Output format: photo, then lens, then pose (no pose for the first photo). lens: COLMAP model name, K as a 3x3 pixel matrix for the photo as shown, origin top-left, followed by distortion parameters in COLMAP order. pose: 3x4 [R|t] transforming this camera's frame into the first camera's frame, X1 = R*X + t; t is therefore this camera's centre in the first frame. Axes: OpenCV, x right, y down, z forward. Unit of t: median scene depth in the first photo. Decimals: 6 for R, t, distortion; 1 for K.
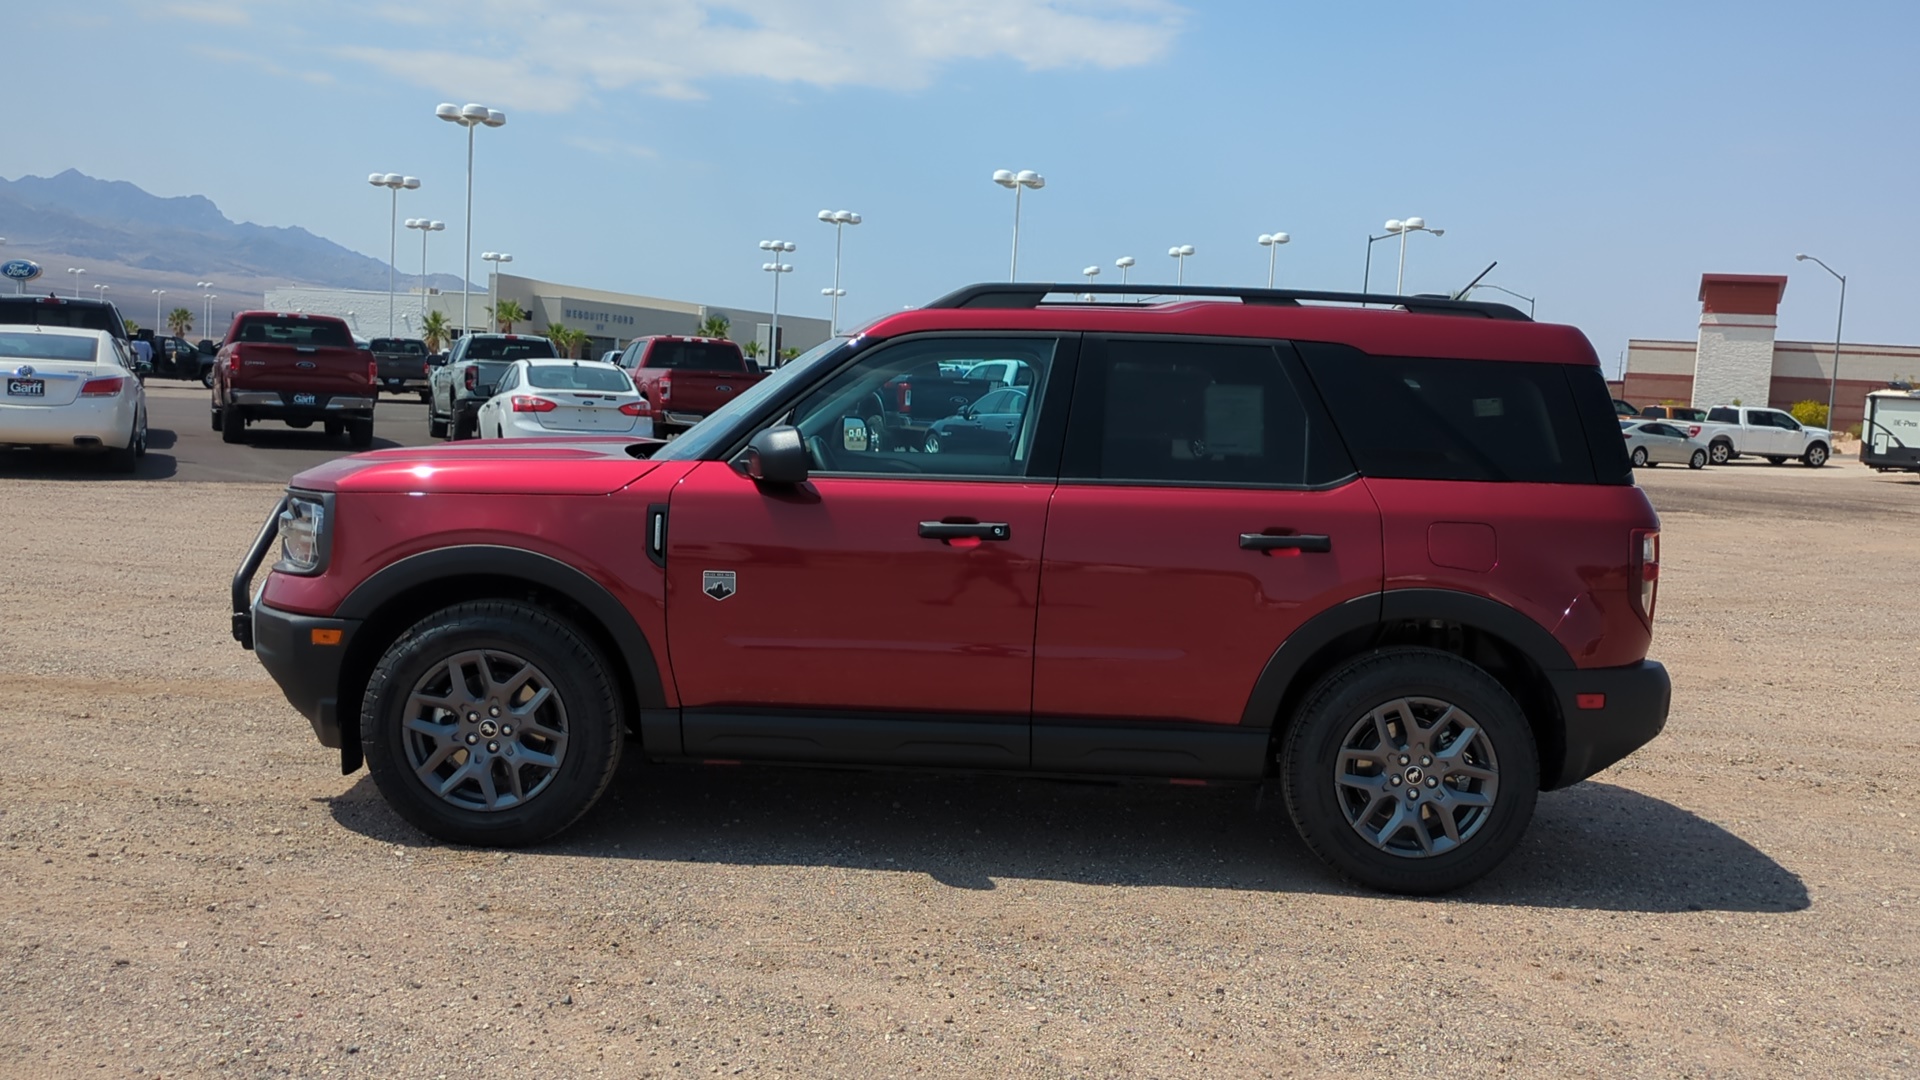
lens RADIAL K [[1640.9, 0, 971.7], [0, 1640.9, 529.7], [0, 0, 1]] dist [0.066562, -0.088855]
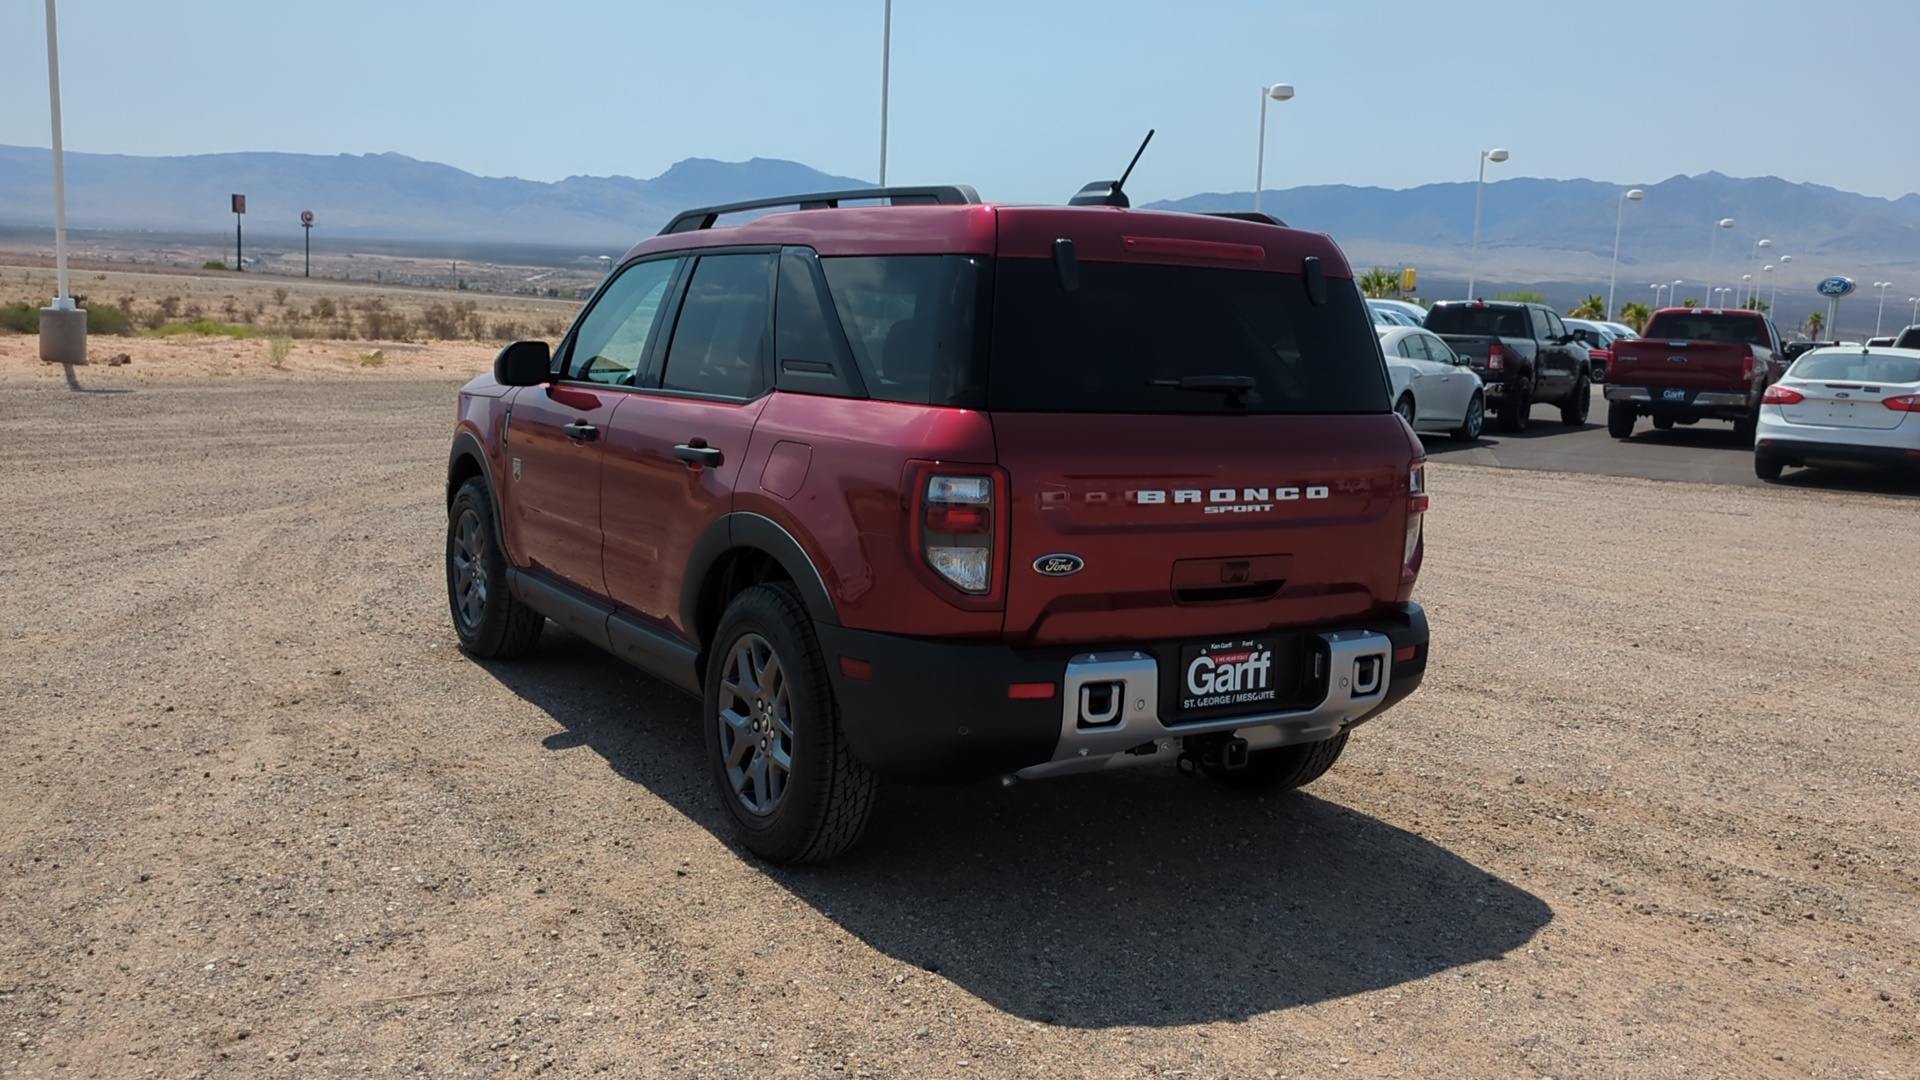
lens RADIAL K [[1640.9, 0, 973.2], [0, 1640.9, 542.3], [0, 0, 1]] dist [0.066562, -0.088855]
pose [[0.531848, 0.085907, -0.842471, 1.072787], [-0.087846, 0.995071, 0.046011, -0.000234], [0.842271, 0.049537, 0.536773, 0.609936]]
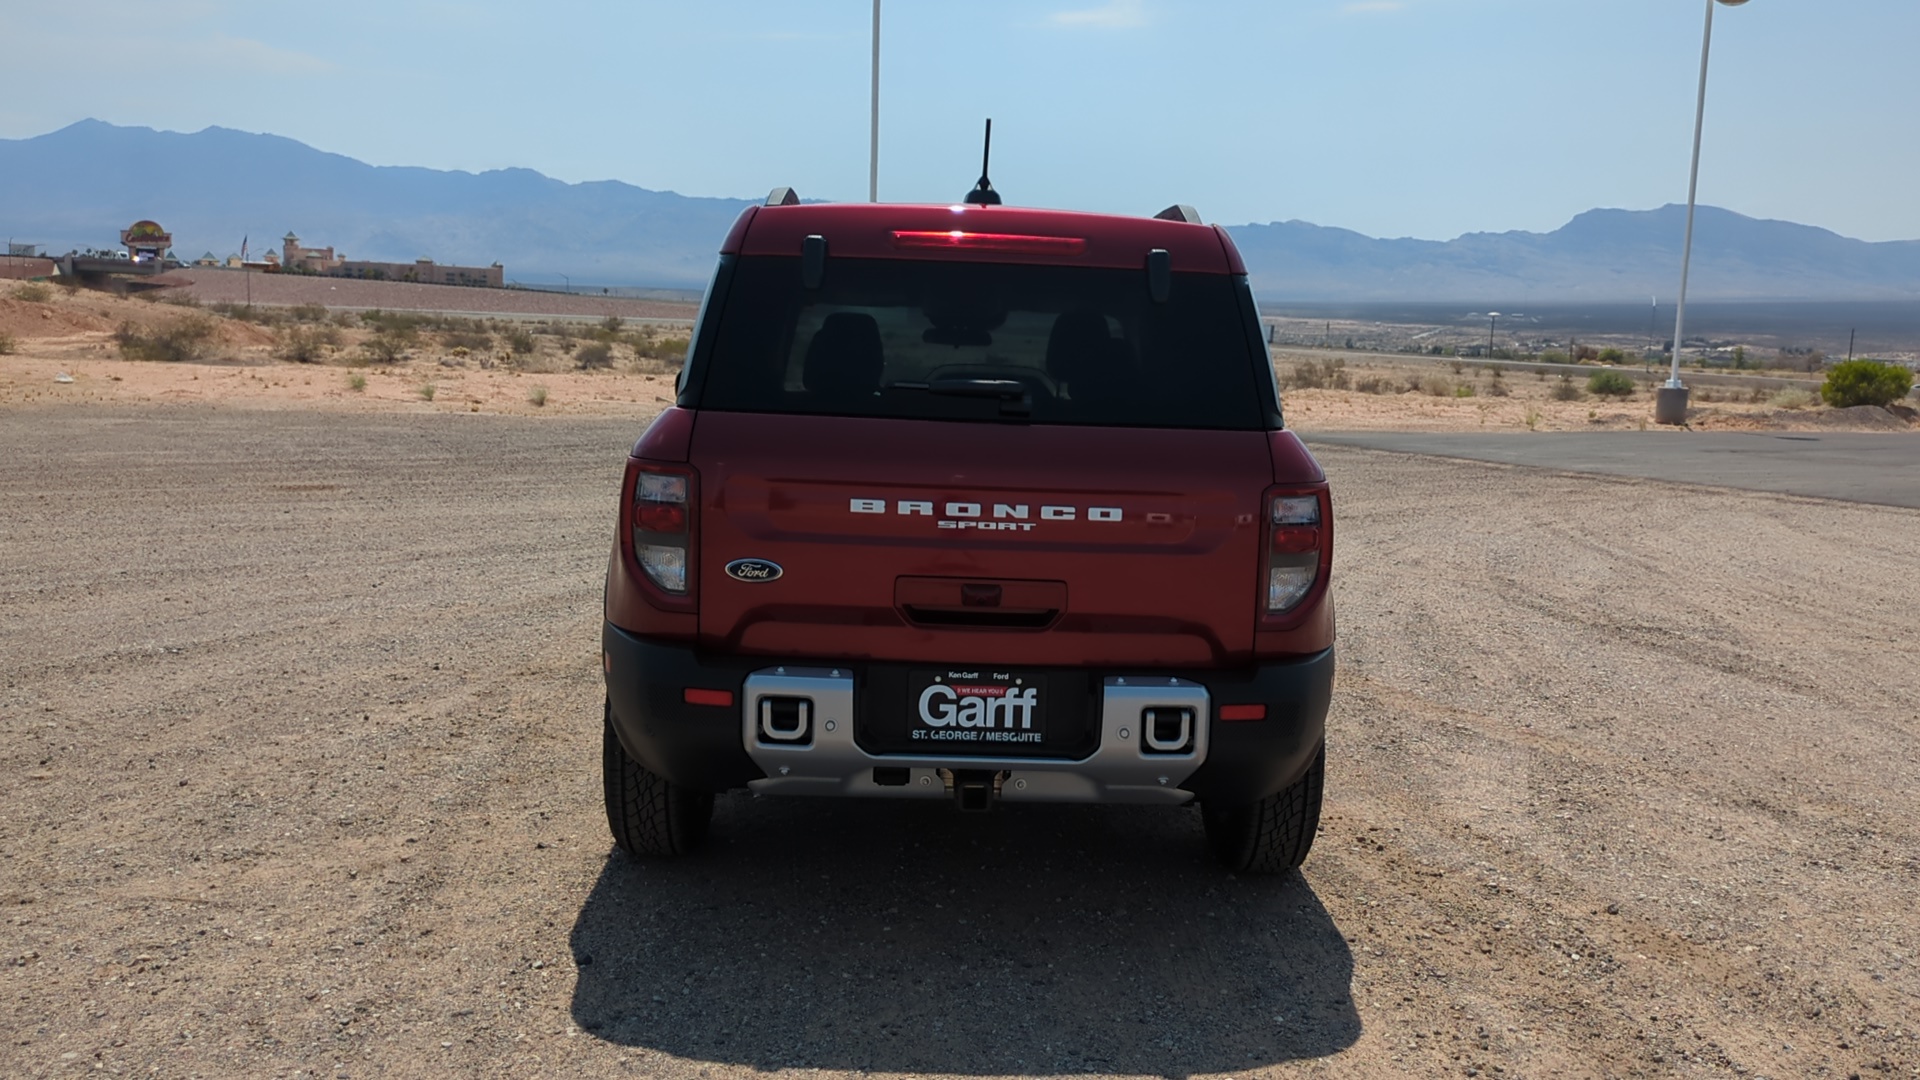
lens RADIAL K [[1640.9, 0, 983.8], [0, 1640.9, 539.9], [0, 0, 1]] dist [0.066562, -0.088855]
pose [[0.047631, 0.071724, -0.996287, 1.192651], [-0.123052, 0.990243, 0.065406, -0.033333], [0.991257, 0.119479, 0.055993, 1.126299]]
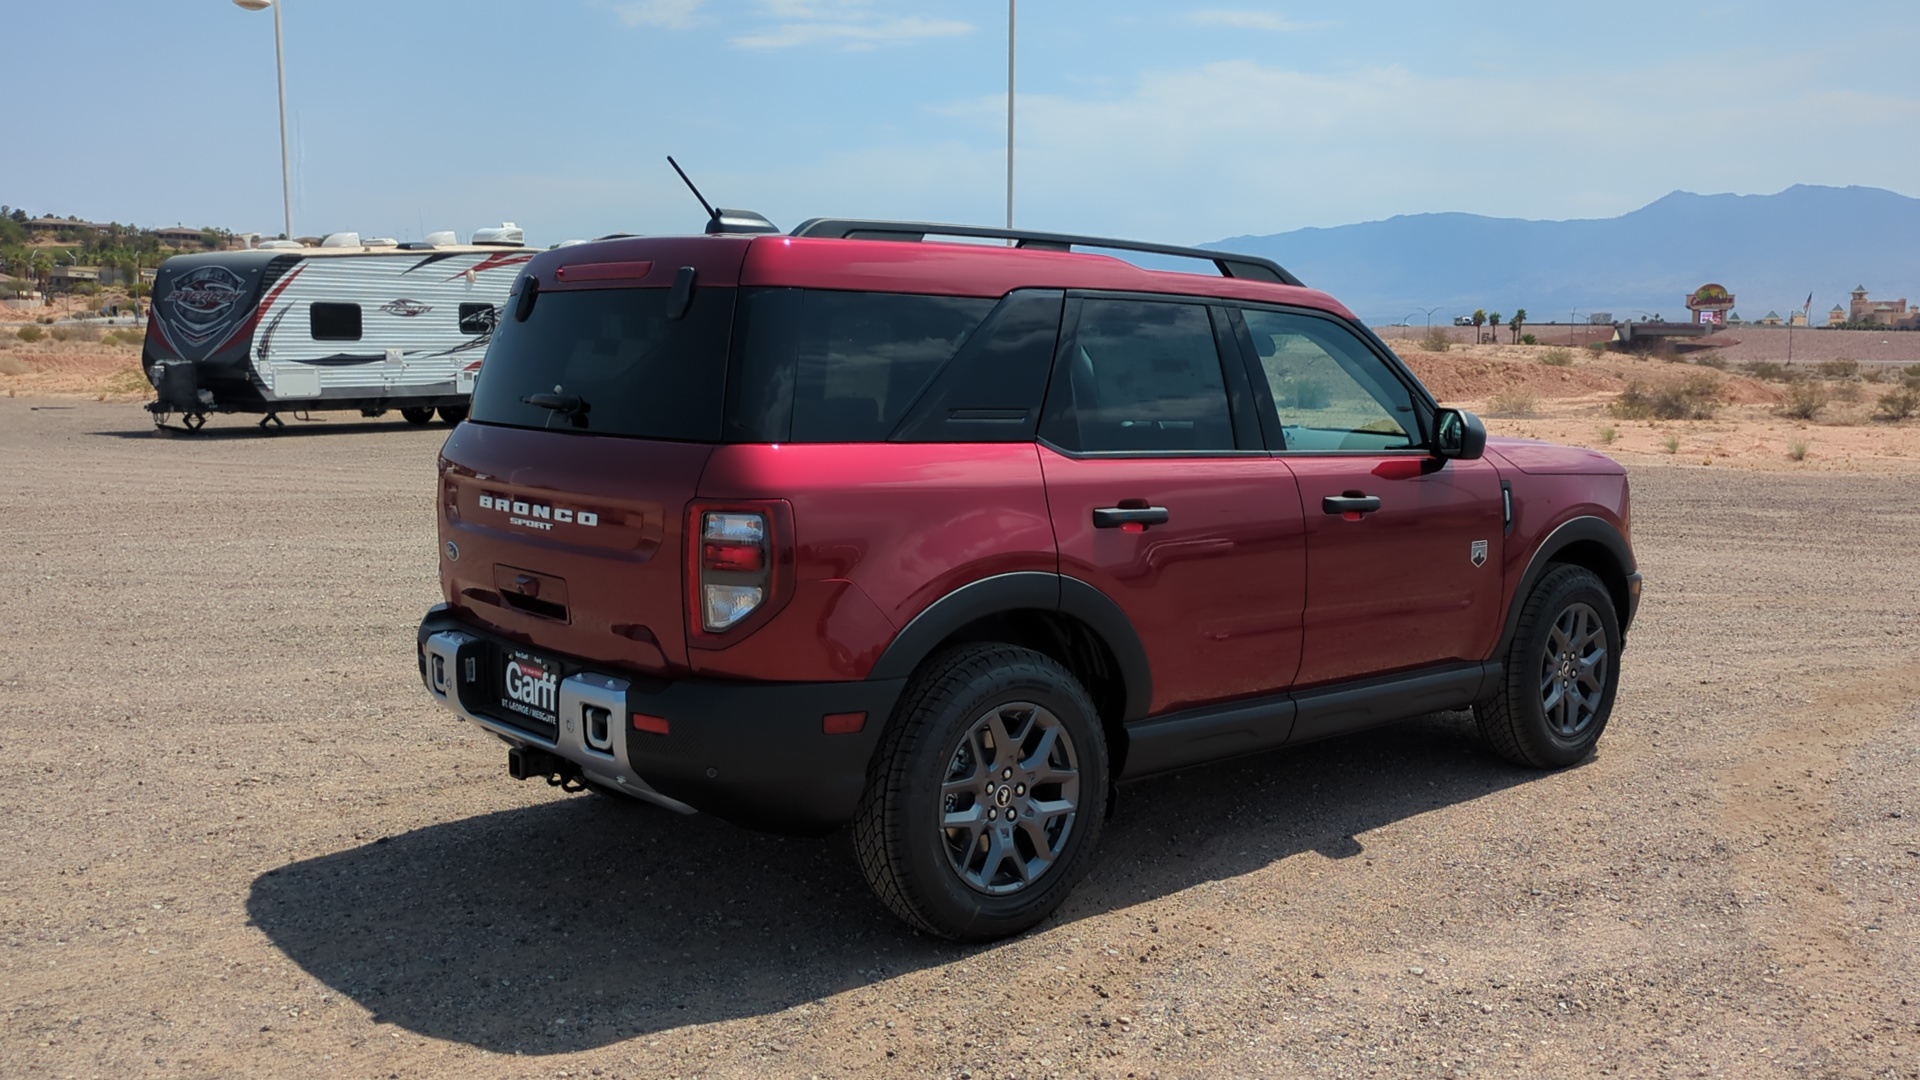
lens RADIAL K [[1640.9, 0, 984.4], [0, 1640.9, 558.7], [0, 0, 1]] dist [0.066562, -0.088855]
pose [[-0.735706, 0.021025, -0.676975, 0.844339], [-0.110378, 0.982434, 0.150465, -0.126083], [0.668246, 0.185421, -0.720462, 1.937718]]
